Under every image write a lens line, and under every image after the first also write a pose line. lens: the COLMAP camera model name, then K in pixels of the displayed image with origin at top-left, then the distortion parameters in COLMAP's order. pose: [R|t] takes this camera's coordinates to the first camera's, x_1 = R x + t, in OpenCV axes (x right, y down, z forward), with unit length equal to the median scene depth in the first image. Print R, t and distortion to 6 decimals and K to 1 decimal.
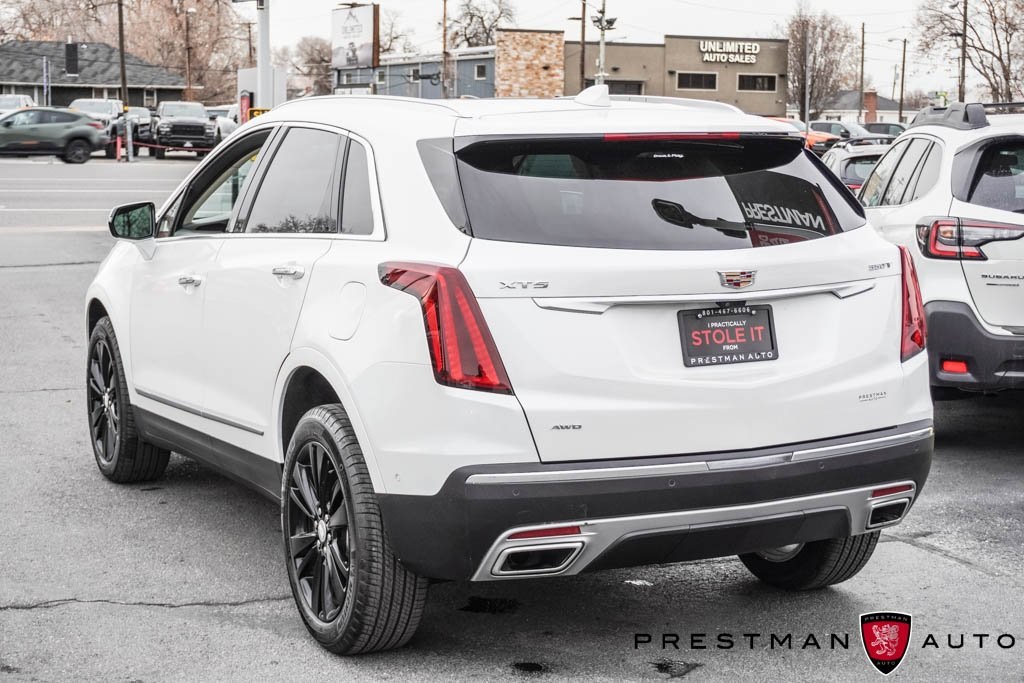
lens RADIAL K [[1735.3, 0, 512.0], [0, 1735.3, 341.5], [0, 0, 1]] dist [0.022816, 0.094069]
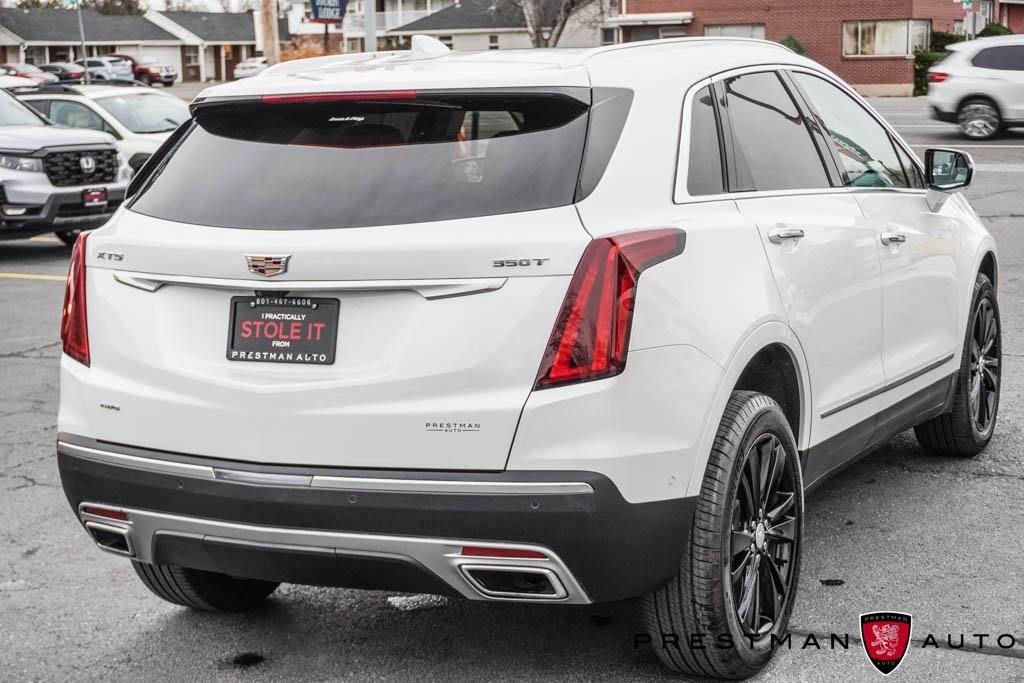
lens RADIAL K [[1717.0, 0, 512.0], [0, 1717.0, 341.5], [0, 0, 1]] dist [0.032599, -0.051344]
pose [[0.606282, 0.101742, -0.788714, 0.867266], [-0.070217, 0.994757, 0.074346, -0.069223], [0.792144, 0.010306, 0.610248, 0.569741]]
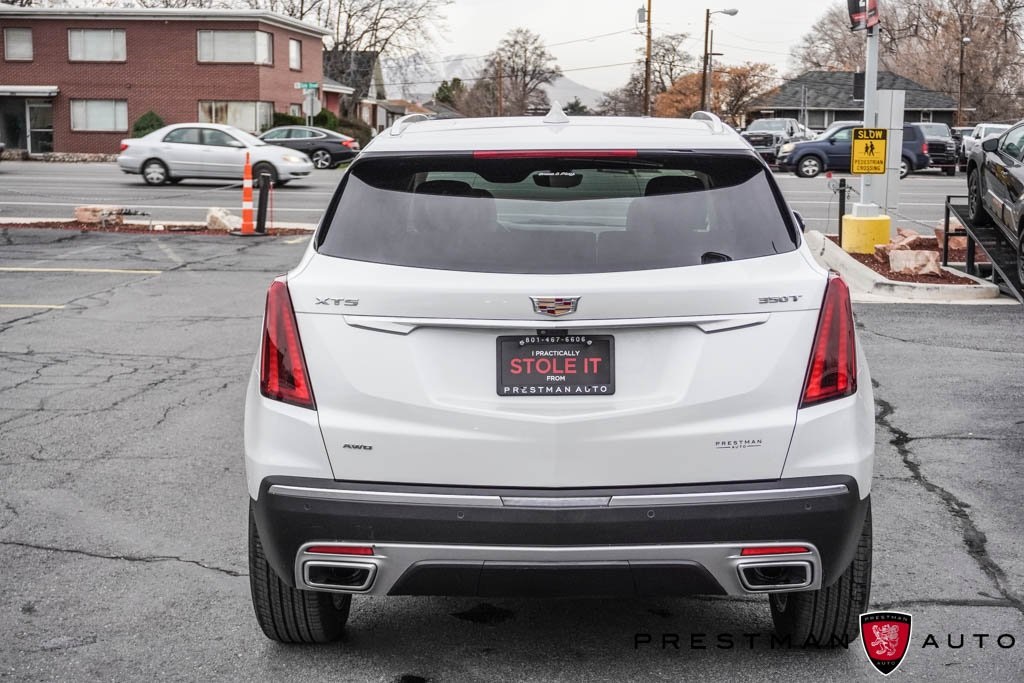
lens RADIAL K [[1515.2, 0, 512.0], [0, 1515.2, 341.5], [0, 0, 1]] dist [0.021982, 0.044709]
pose [[0.881565, 0.059066, -0.468353, 0.487868], [-0.056460, 0.998212, 0.019616, -0.031221], [0.468674, 0.009151, 0.883324, 0.262865]]
